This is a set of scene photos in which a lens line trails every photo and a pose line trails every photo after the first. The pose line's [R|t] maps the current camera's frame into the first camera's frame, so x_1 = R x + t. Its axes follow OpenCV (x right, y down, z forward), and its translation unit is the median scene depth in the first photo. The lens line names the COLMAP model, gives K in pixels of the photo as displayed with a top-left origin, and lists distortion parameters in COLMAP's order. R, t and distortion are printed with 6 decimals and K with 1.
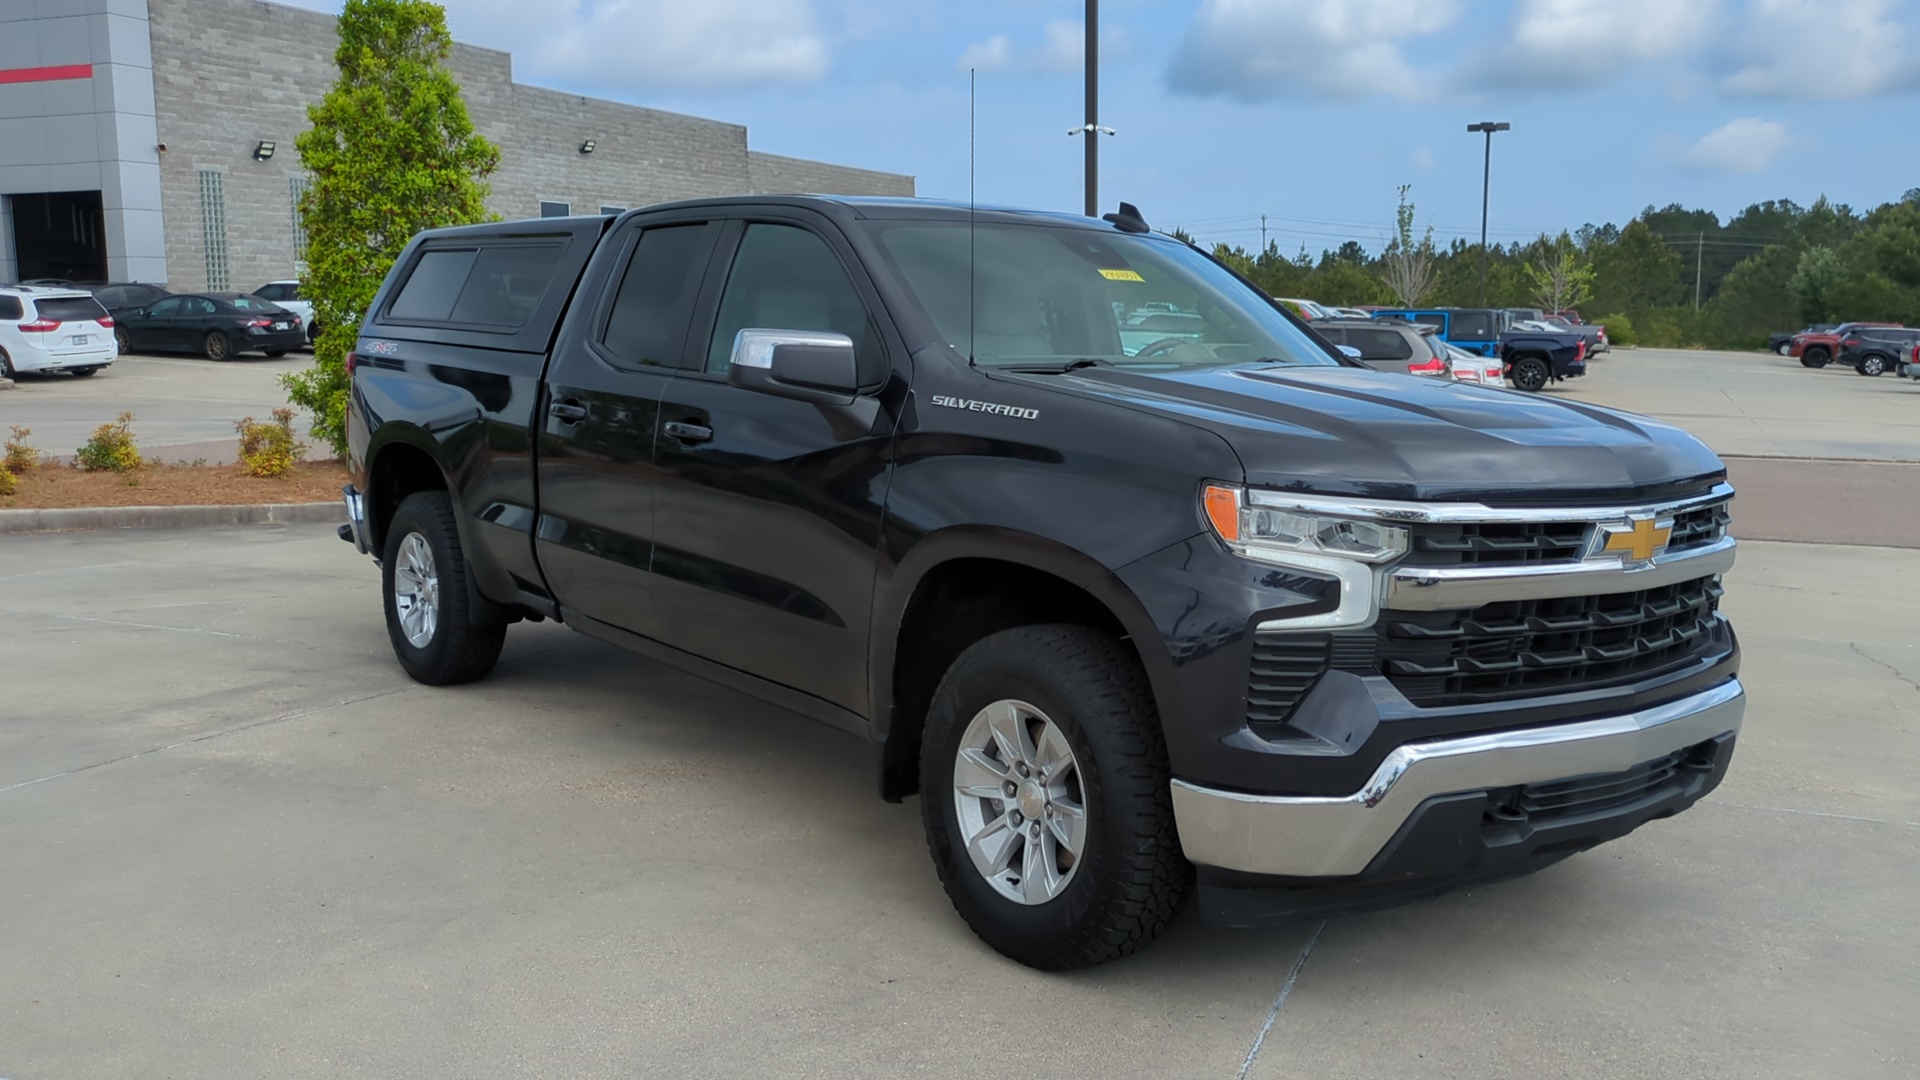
lens RADIAL K [[1666.0, 0, 972.4], [0, 1666.0, 535.3], [0, 0, 1]] dist [0.046543, -0.043710]
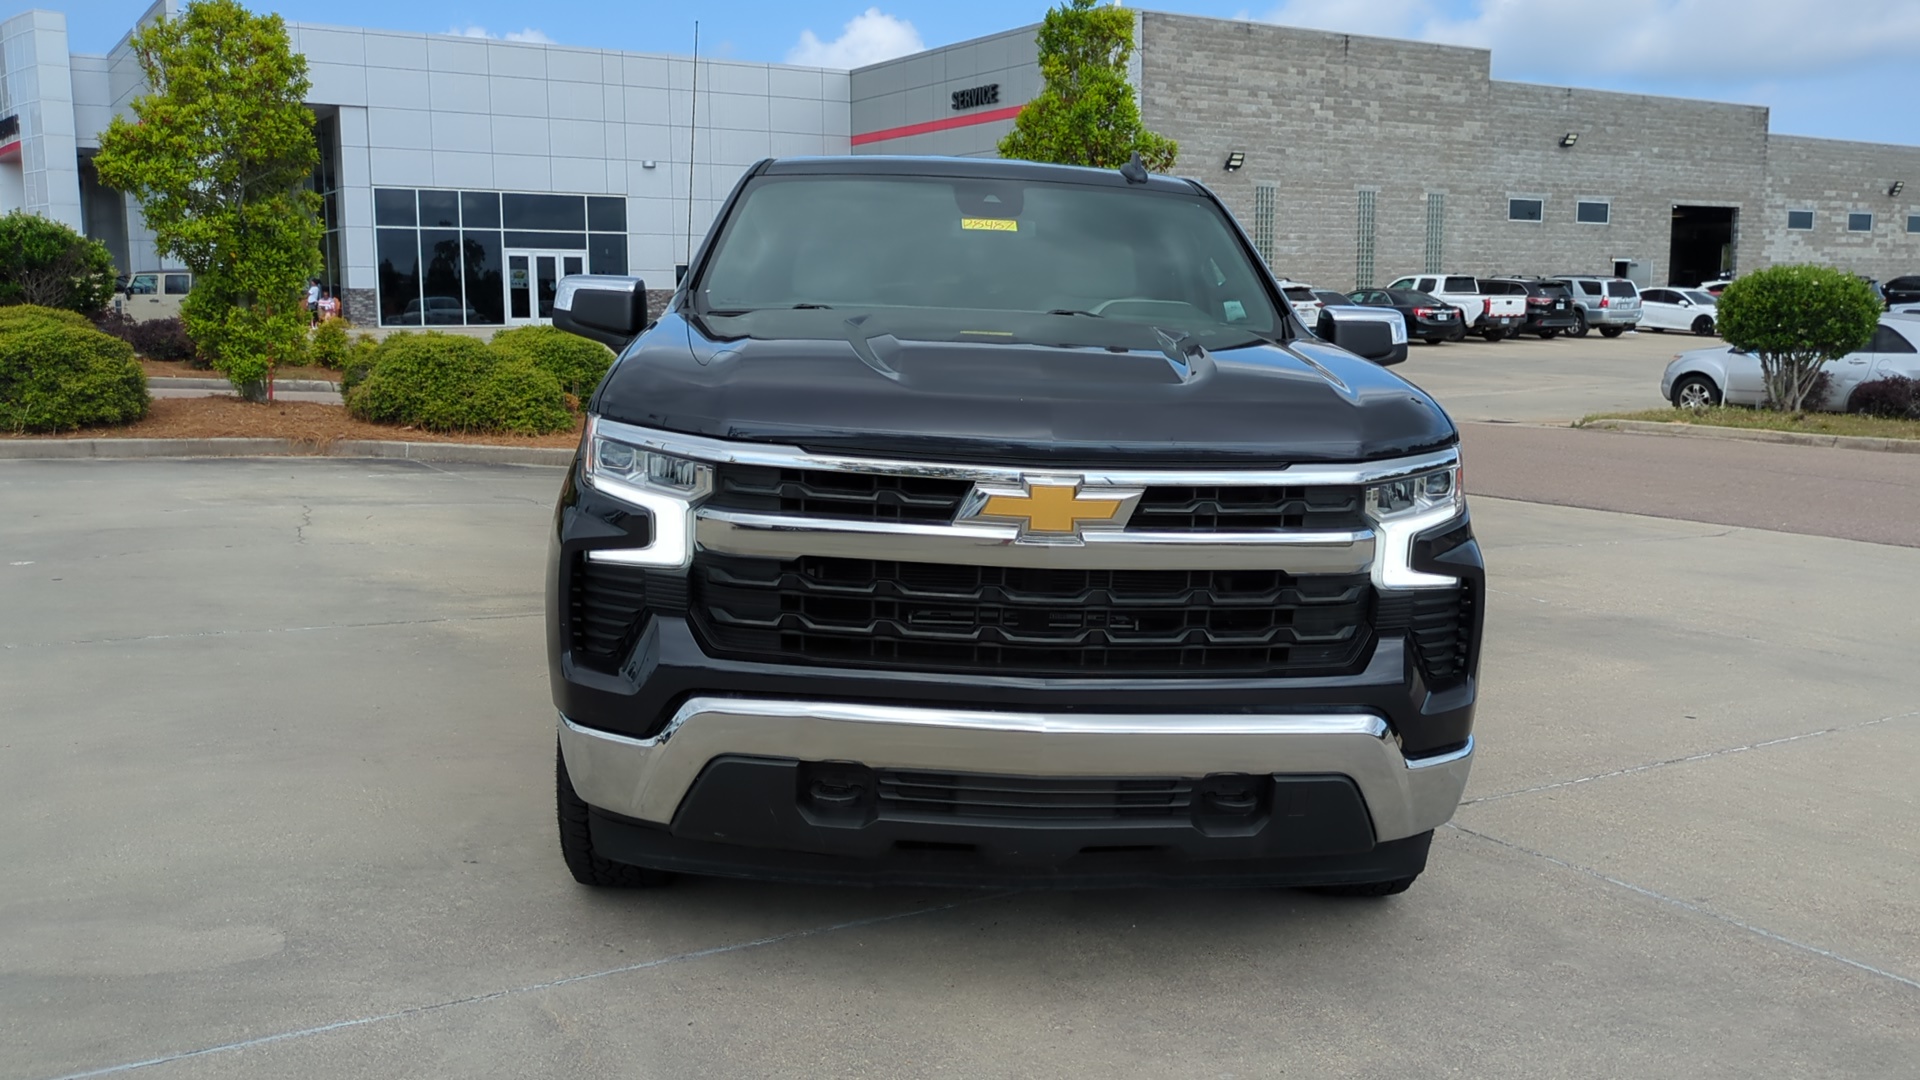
lens RADIAL K [[1666.0, 0, 959.6], [0, 1666.0, 540.8], [0, 0, 1]] dist [0.046543, -0.043710]
pose [[0.818798, 0.084055, -0.567895, 0.067267], [-0.083702, 0.996132, 0.026756, 0.000020], [0.567947, 0.025626, 0.822666, 0.022276]]
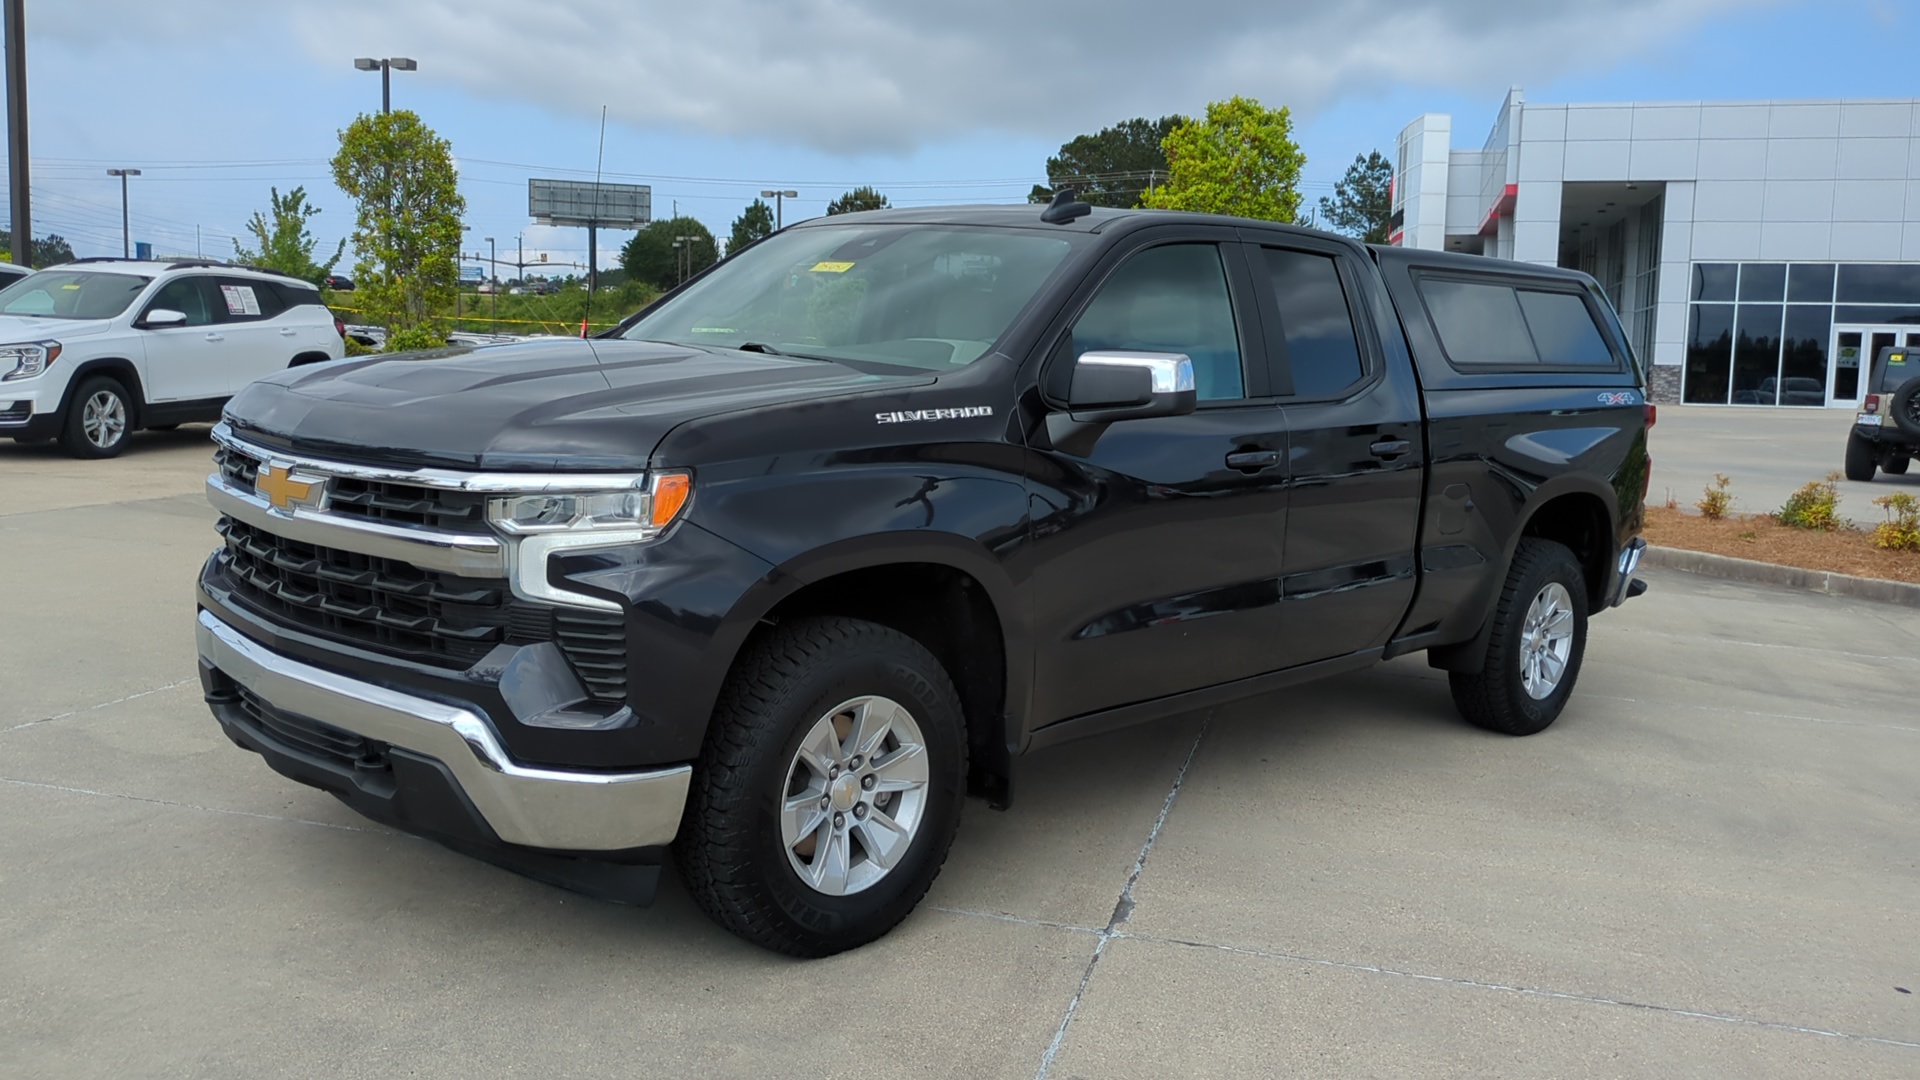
lens RADIAL K [[1666.0, 0, 961.7], [0, 1666.0, 545.3], [0, 0, 1]] dist [0.046543, -0.043710]
pose [[0.136241, 0.115103, -0.983966, 0.118303], [-0.167769, 0.981562, 0.091592, -0.010190], [0.976367, 0.152600, 0.153040, 0.100630]]
